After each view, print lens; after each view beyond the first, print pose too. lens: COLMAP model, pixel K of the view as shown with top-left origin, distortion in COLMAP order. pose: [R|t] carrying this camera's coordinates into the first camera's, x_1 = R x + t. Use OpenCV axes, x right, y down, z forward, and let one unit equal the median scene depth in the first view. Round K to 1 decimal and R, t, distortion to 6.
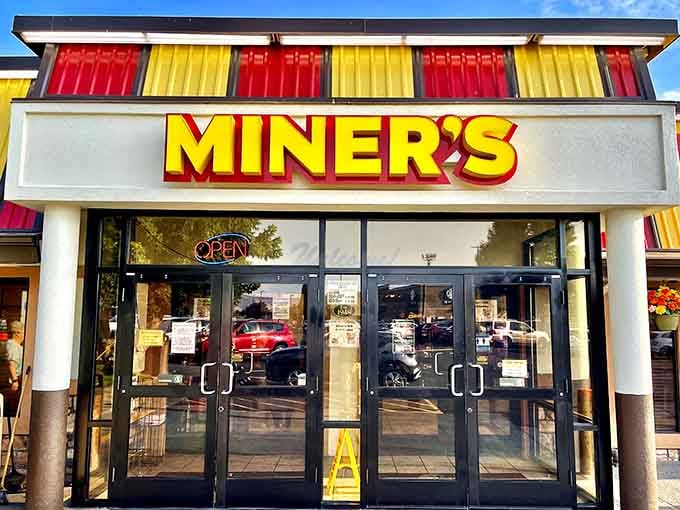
lens RADIAL K [[591.7, 0, 340.0], [0, 591.7, 255.0], [0, 0, 1]] dist [0.012676, 0.002076]
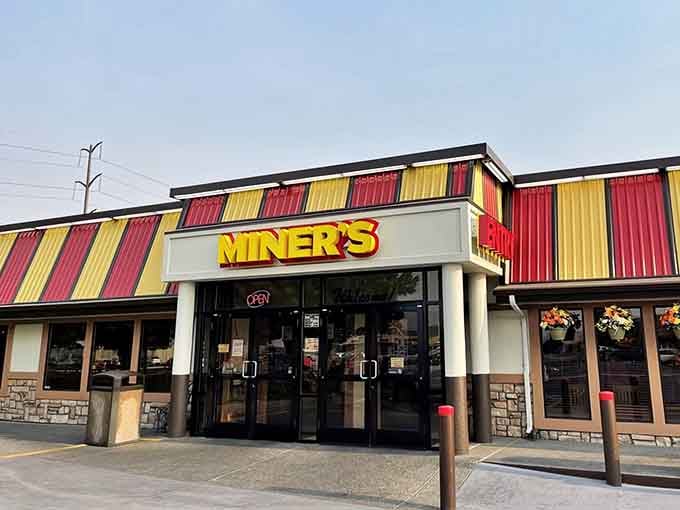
lens RADIAL K [[591.7, 0, 340.0], [0, 591.7, 255.0], [0, 0, 1]] dist [0.012676, 0.002076]
pose [[0.903927, -0.080795, -0.419986, 0.881995], [0.051020, 0.995353, -0.081672, 0.015108], [0.424633, 0.052398, 0.903848, -0.613294]]
